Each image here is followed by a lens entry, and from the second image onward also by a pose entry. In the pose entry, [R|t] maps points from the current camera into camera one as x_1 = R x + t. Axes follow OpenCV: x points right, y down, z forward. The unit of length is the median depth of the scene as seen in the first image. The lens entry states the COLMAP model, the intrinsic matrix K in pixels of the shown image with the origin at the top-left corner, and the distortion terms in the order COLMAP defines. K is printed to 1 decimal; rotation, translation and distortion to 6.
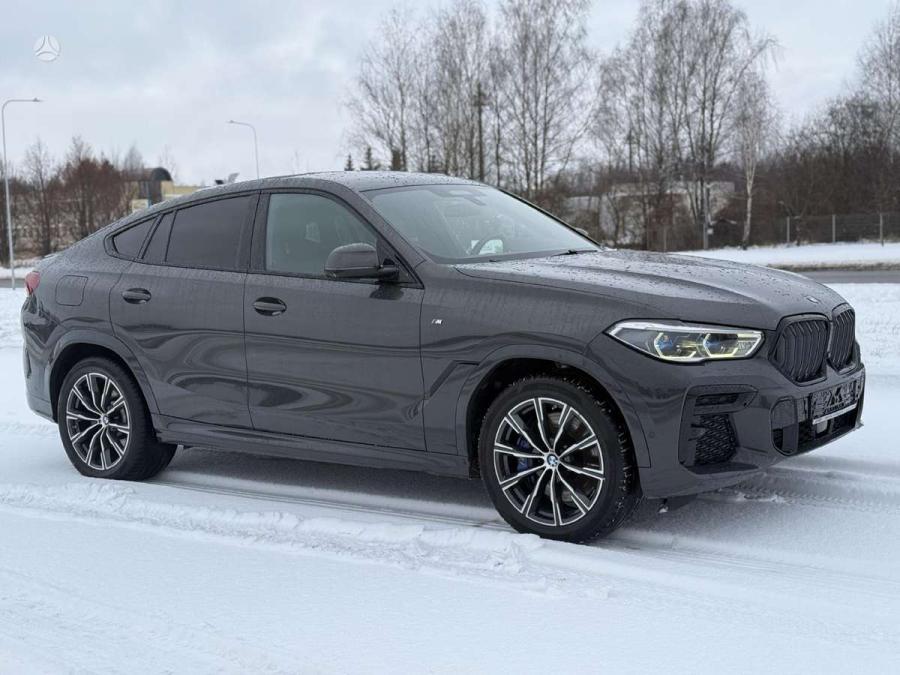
lens RADIAL K [[1251.0, 0, 445.3], [0, 1251.0, 368.9], [0, 0, 1]] dist [0.113179, 0.000000]
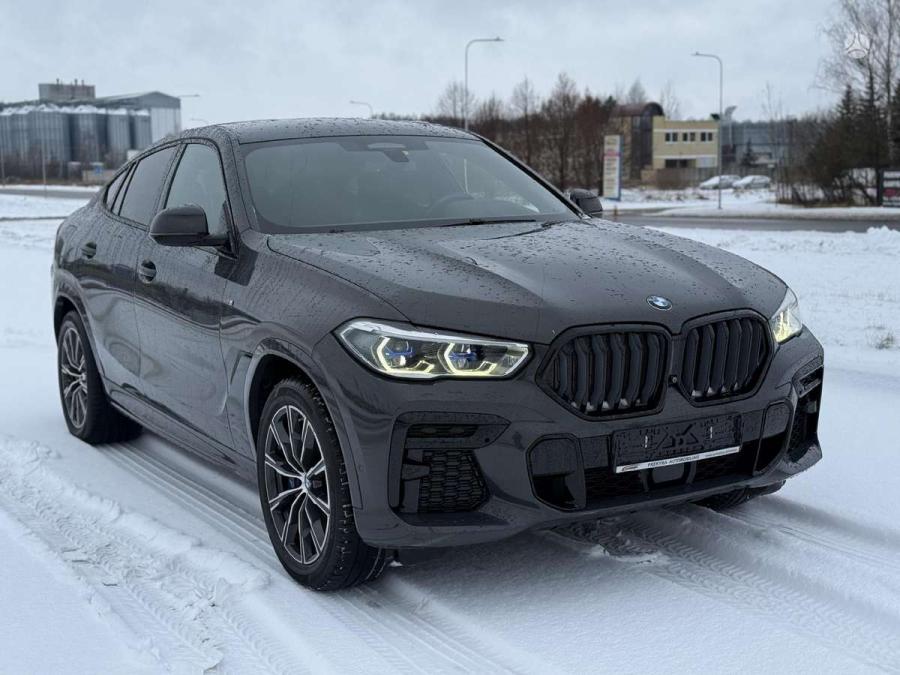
lens RADIAL K [[1251.0, 0, 453.7], [0, 1251.0, 360.0], [0, 0, 1]] dist [0.113179, 0.000000]
pose [[0.923000, 0.075165, -0.377388, 0.388436], [-0.058526, 0.996748, 0.055384, -0.046729], [0.380324, -0.029032, 0.924398, 0.233307]]
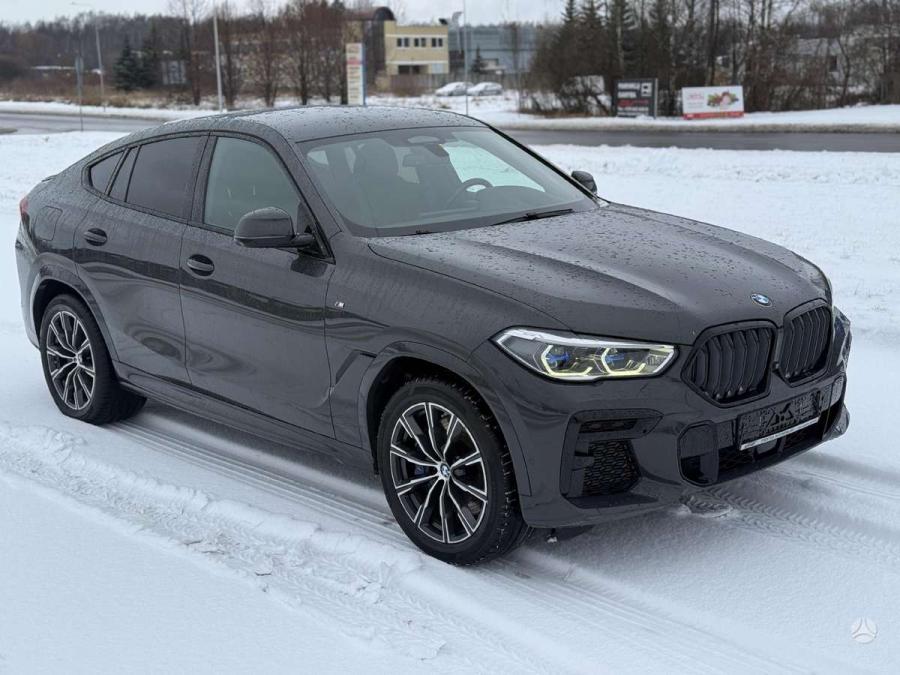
lens RADIAL K [[1251.0, 0, 441.1], [0, 1251.0, 357.2], [0, 0, 1]] dist [0.113179, 0.000000]
pose [[0.983325, 0.052449, -0.174130, 0.192759], [-0.031768, 0.992326, 0.119498, -0.094631], [0.179061, -0.111973, 0.977445, 0.103754]]
